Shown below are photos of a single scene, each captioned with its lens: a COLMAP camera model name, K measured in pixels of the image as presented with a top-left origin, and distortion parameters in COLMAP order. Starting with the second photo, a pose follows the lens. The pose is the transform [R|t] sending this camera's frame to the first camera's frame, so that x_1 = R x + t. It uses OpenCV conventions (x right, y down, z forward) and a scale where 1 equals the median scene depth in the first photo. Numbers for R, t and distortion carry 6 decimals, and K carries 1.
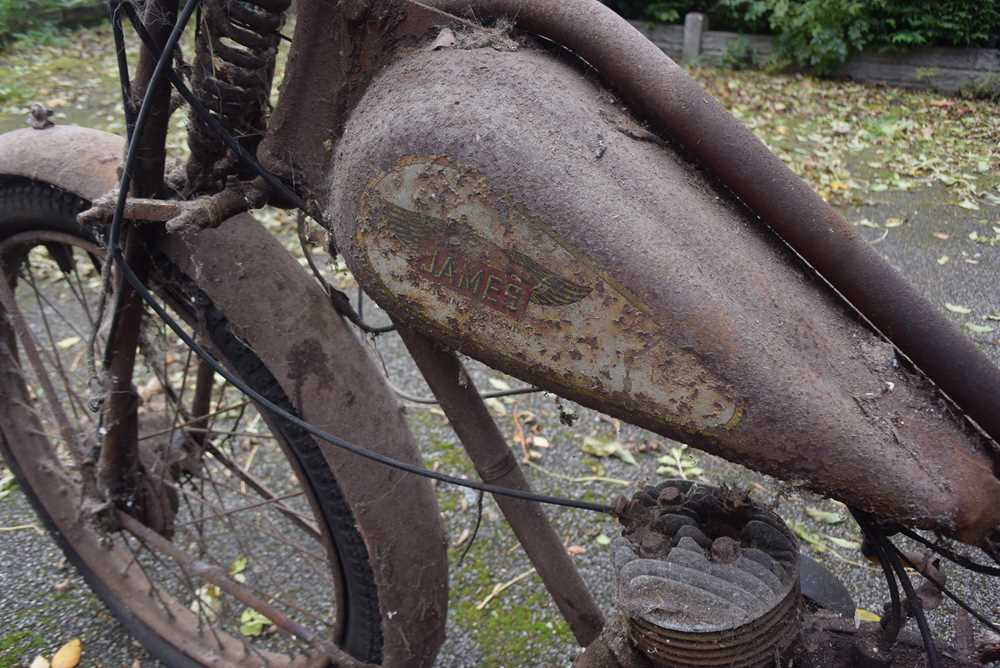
lens RADIAL K [[785.8, 0, 492.6], [0, 785.8, 333.7], [0, 0, 1]] dist [-0.131587, 0.082166]
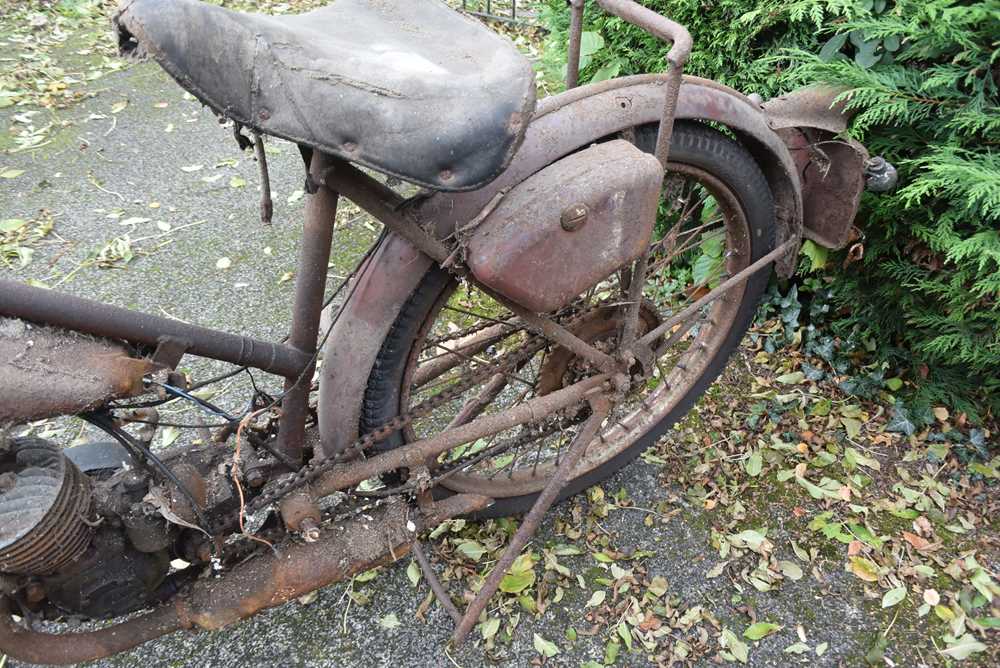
lens RADIAL K [[785.8, 0, 491.4], [0, 785.8, 335.1], [0, 0, 1]] dist [-0.131587, 0.082166]
pose [[0.615051, -0.487166, 0.619985, 0.019927], [0.364881, 0.872892, 0.323915, -0.015139], [-0.698981, 0.026997, 0.714631, -0.114188]]
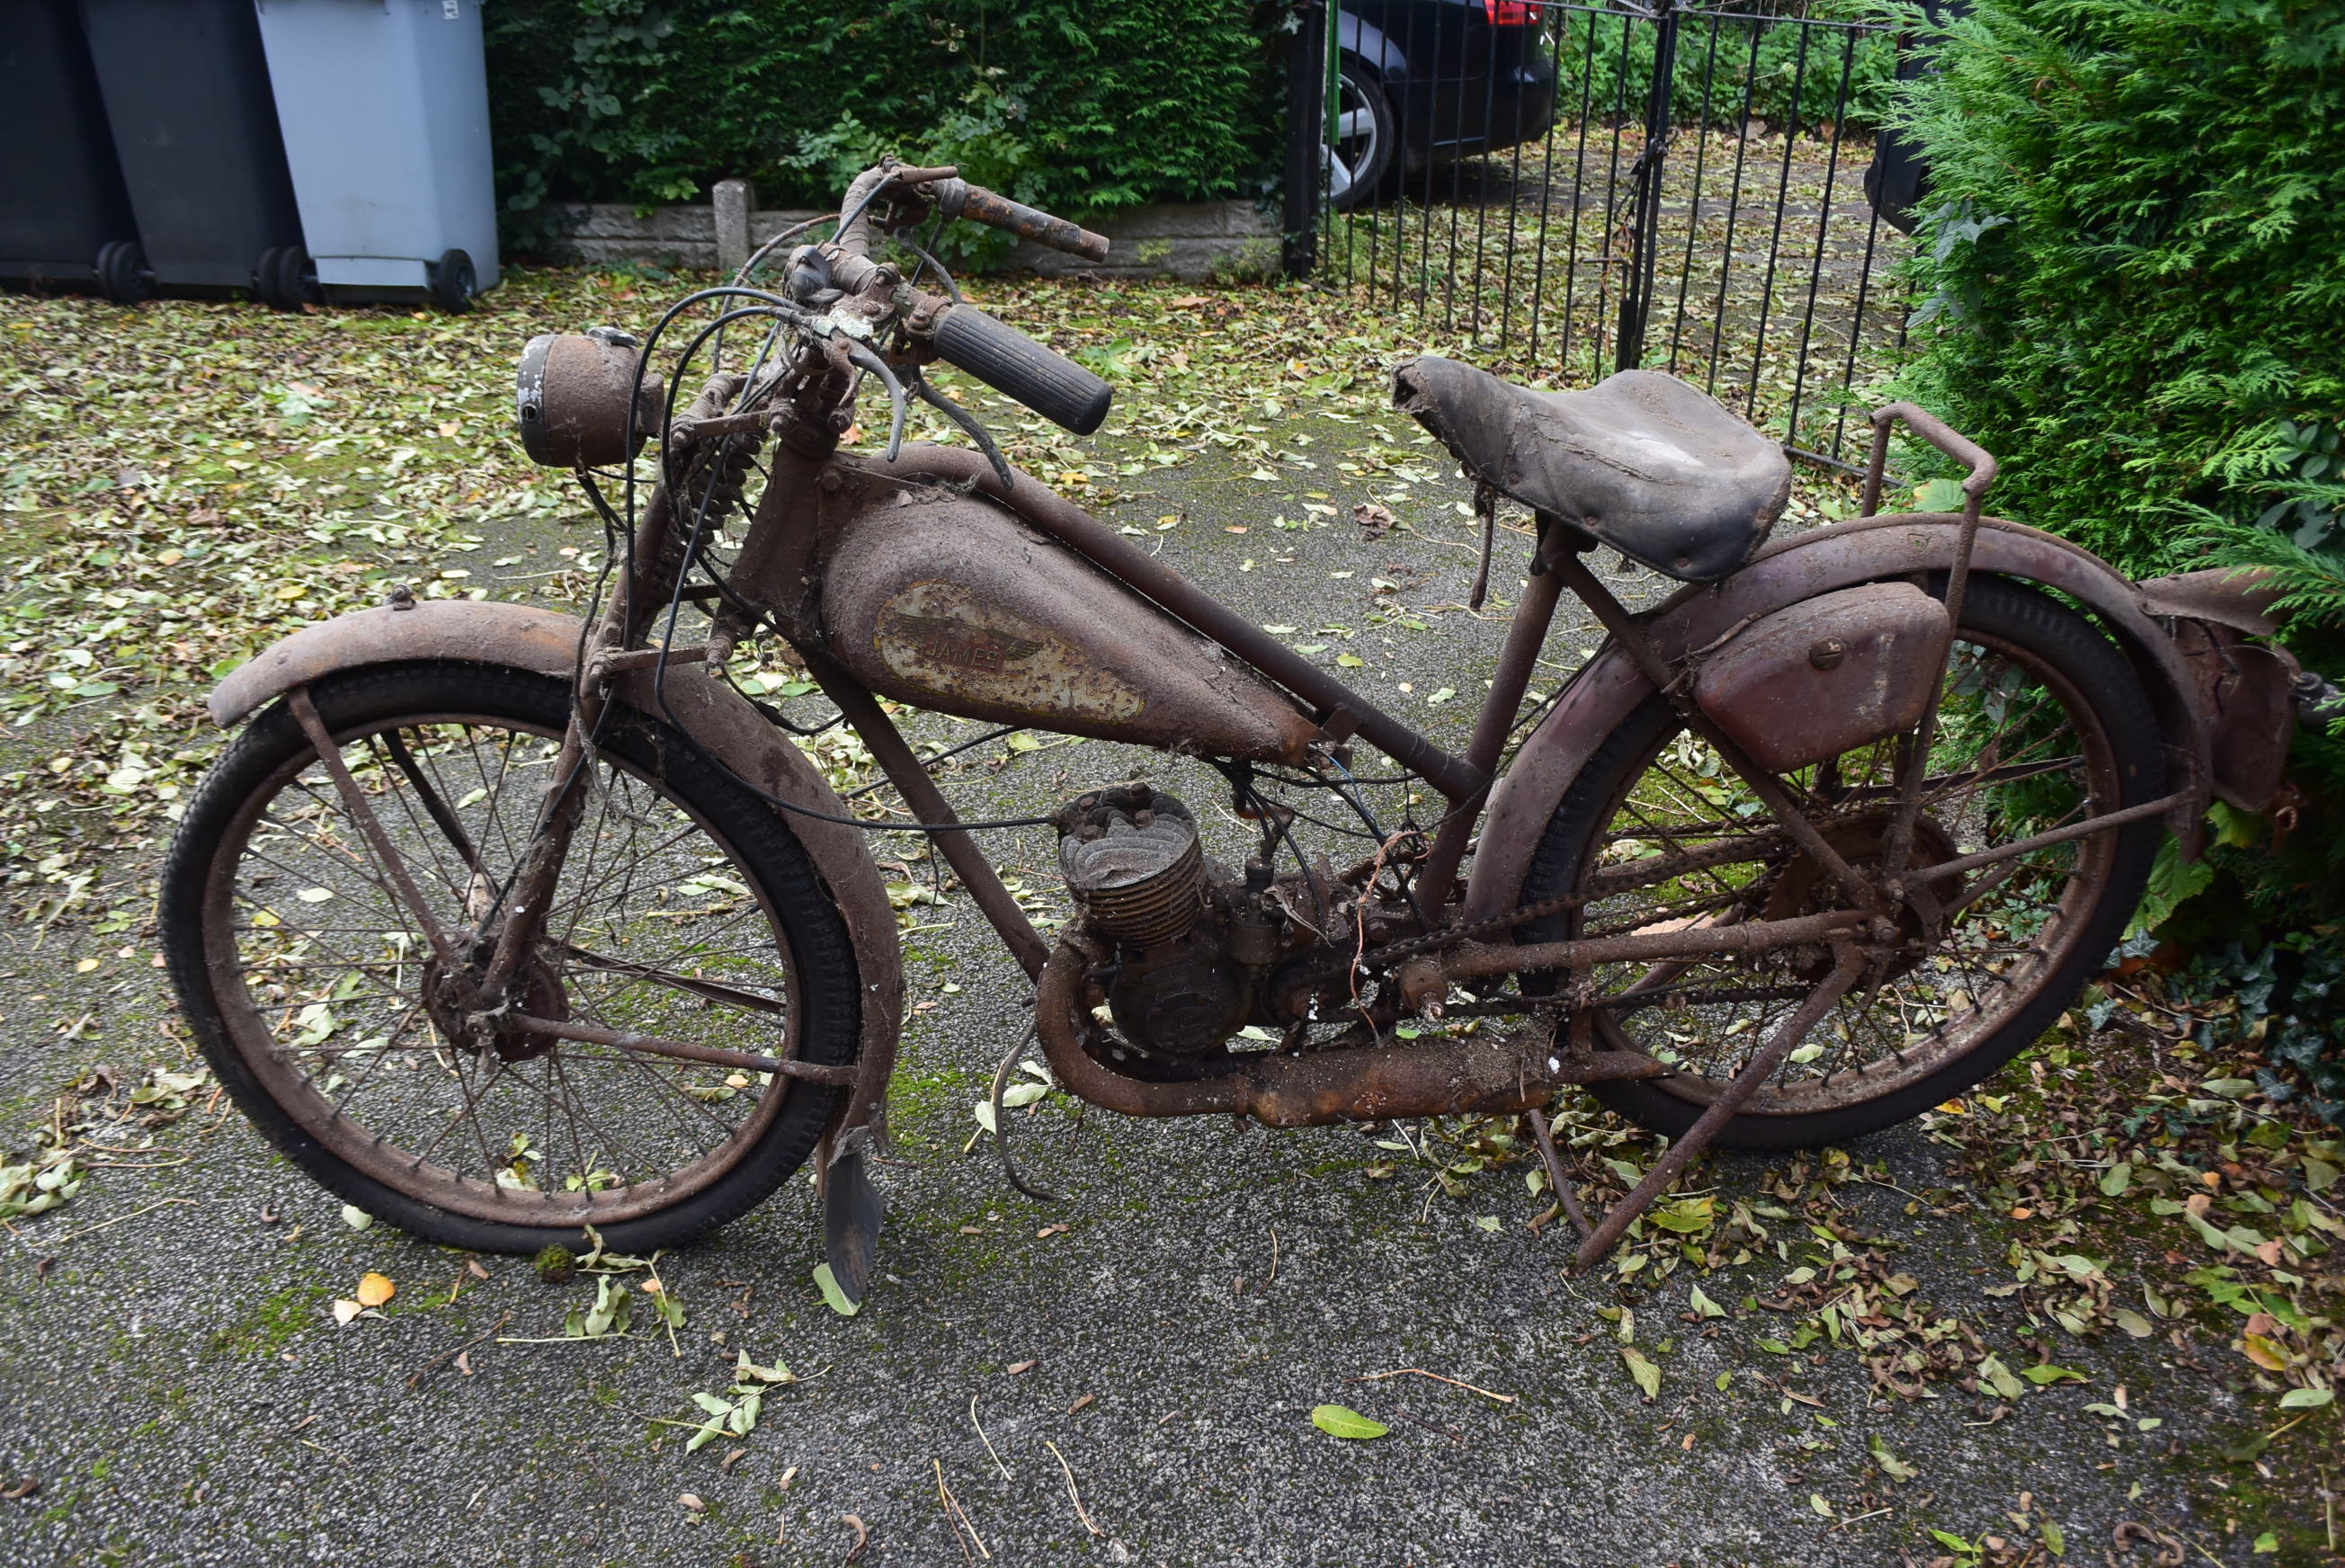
lens RADIAL K [[1835.1, 0, 1150.8], [0, 1835.1, 781.2], [0, 0, 1]] dist [-0.135729, 0.082504]
pose [[0.872463, -0.218946, 0.436889, -0.184301], [0.231488, 0.972514, 0.025094, 0.023183], [-0.430375, 0.079241, 0.899165, -0.325614]]
